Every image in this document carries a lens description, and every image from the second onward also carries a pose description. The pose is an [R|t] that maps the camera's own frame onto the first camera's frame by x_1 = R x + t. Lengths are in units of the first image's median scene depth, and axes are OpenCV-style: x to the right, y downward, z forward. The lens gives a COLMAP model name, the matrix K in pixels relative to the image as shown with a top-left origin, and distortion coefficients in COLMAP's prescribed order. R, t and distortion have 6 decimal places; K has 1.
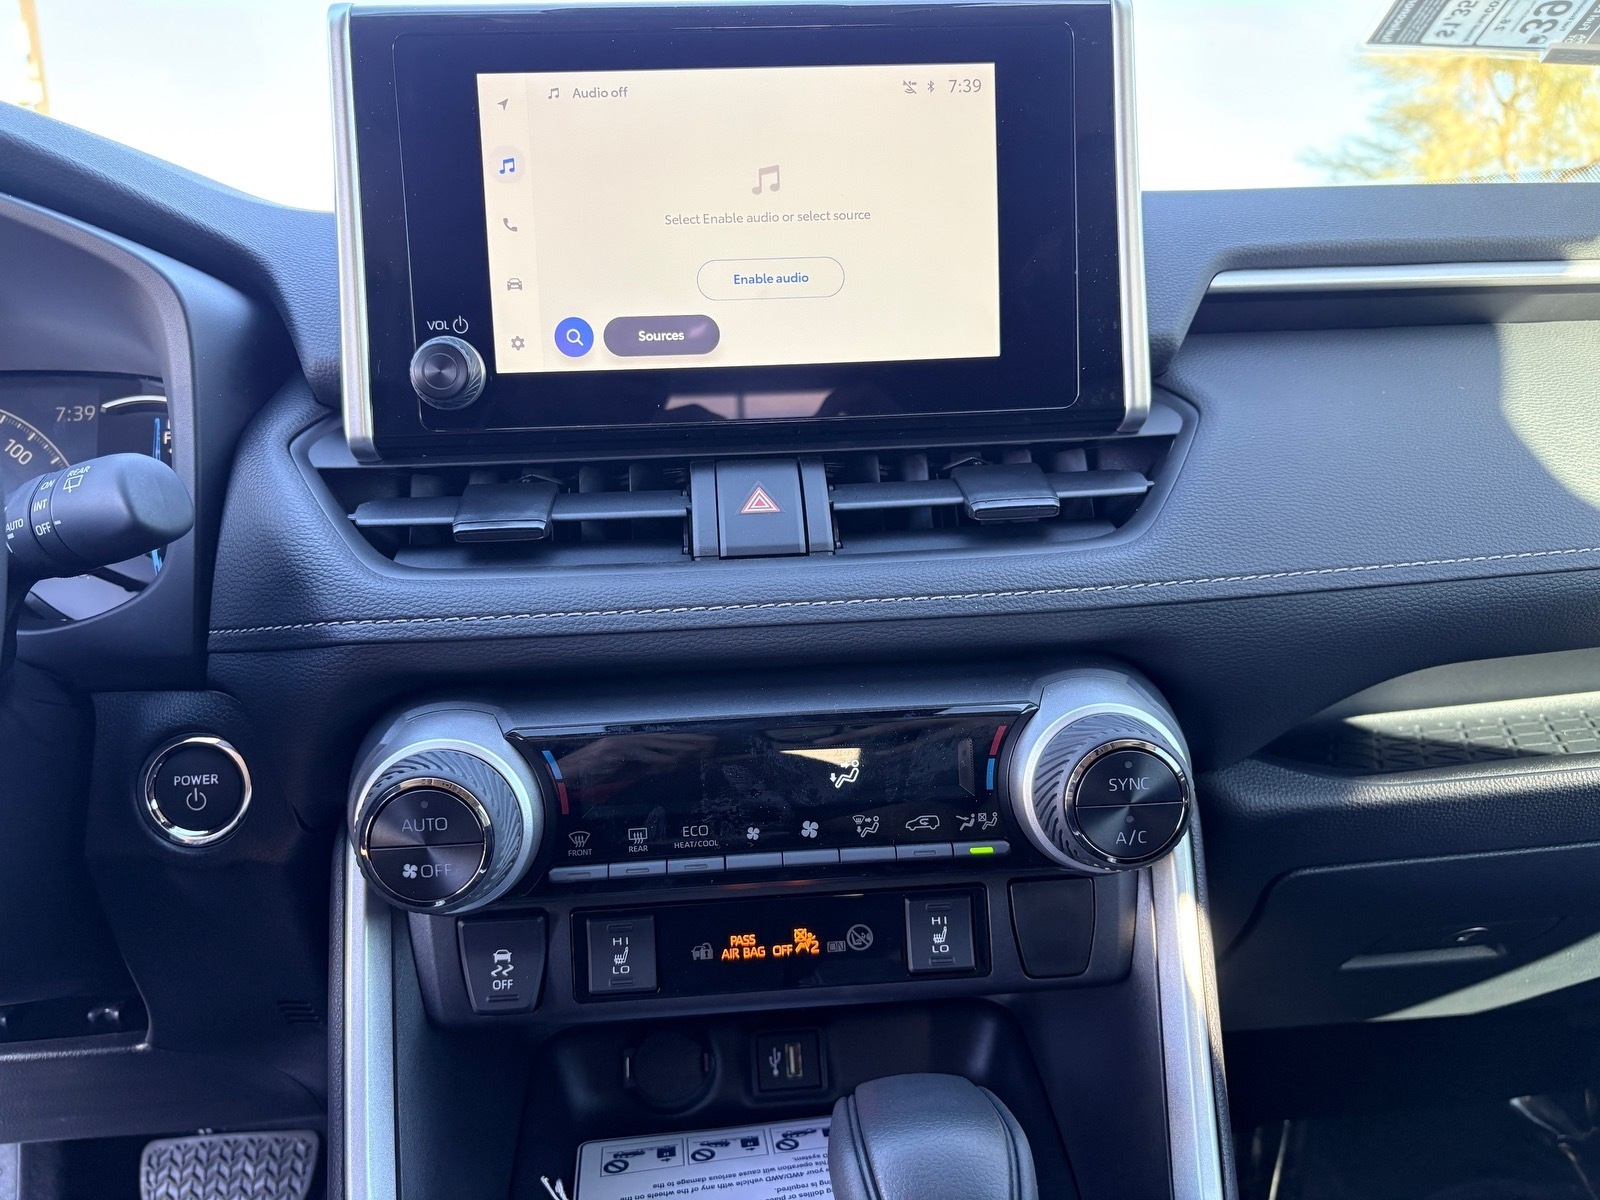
lens RADIAL K [[1238.8, 0, 800.0], [0, 1238.8, 600.0], [0, 0, 1]] dist [0.008072, -0.009502]
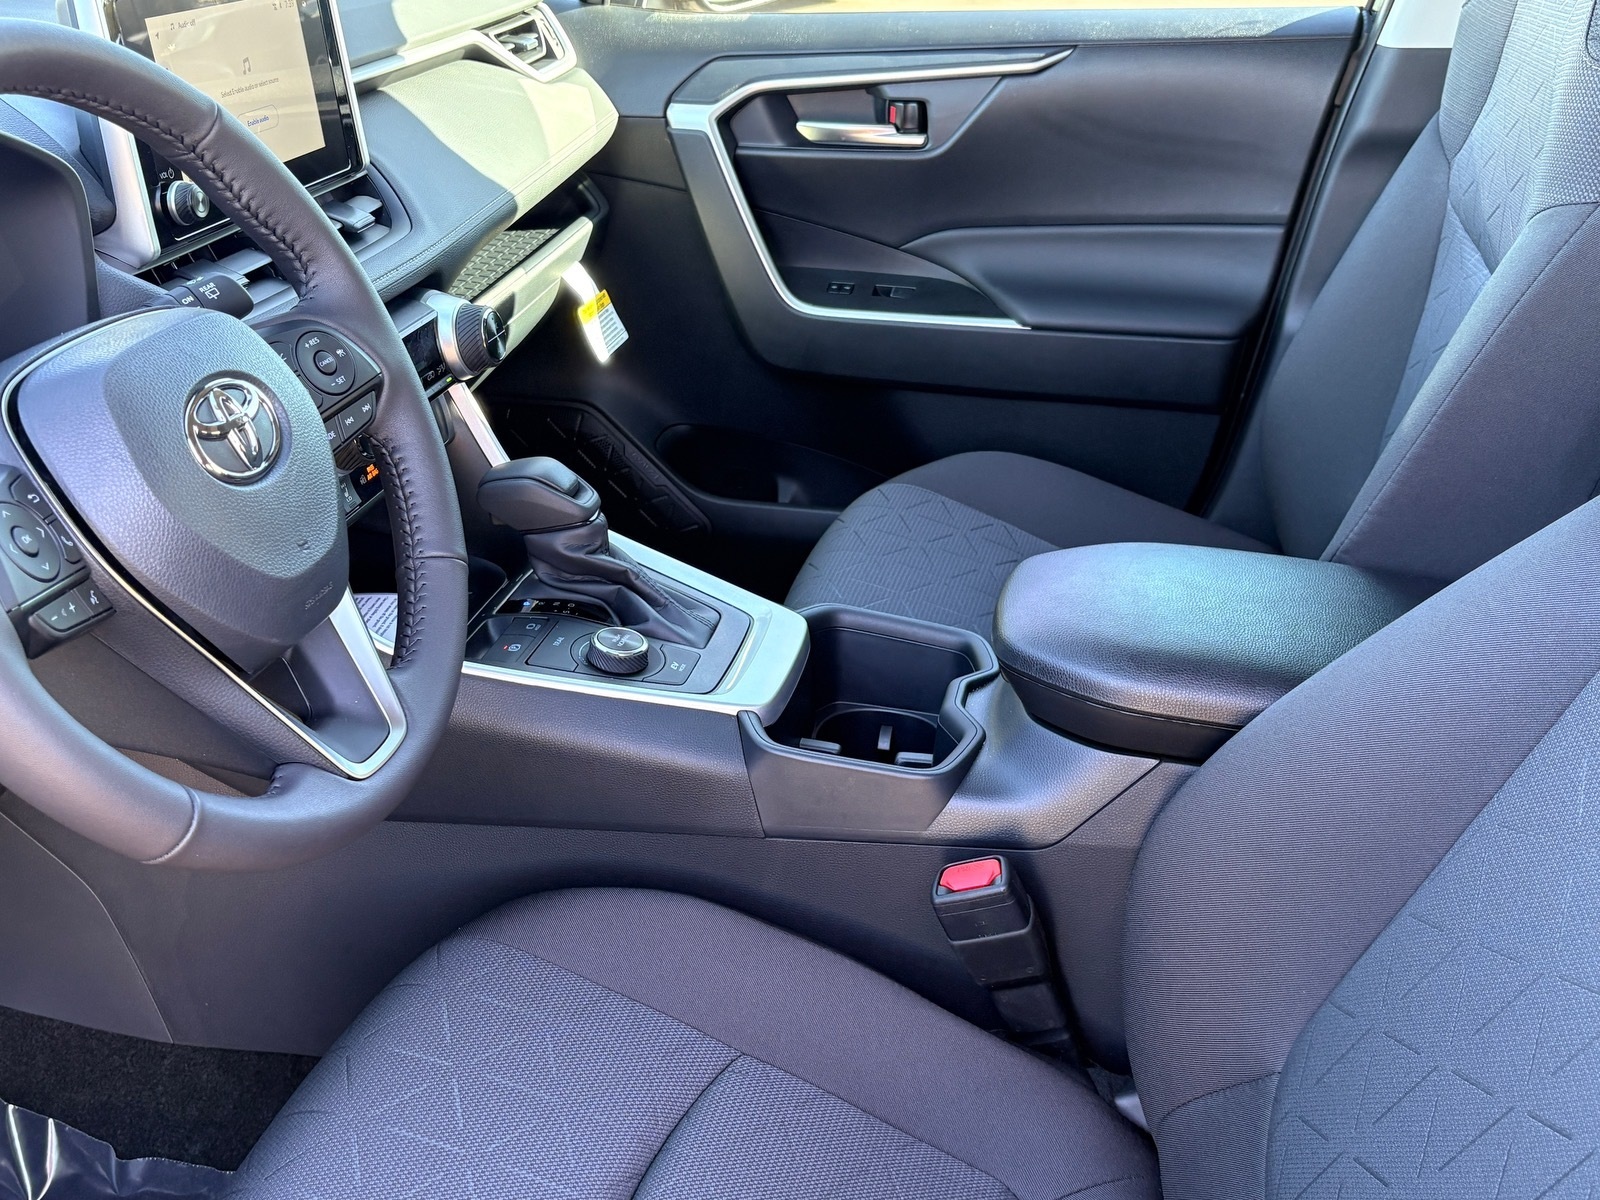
lens RADIAL K [[1690.1, 0, 794.0], [0, 1690.1, 606.9], [0, 0, 1]] dist [0.110703, -0.366668]
pose [[0.288313, -0.378011, 0.879763, -2.295370], [0.204204, 0.921915, 0.329202, -0.271131], [-0.935509, 0.084738, 0.342991, -0.529020]]
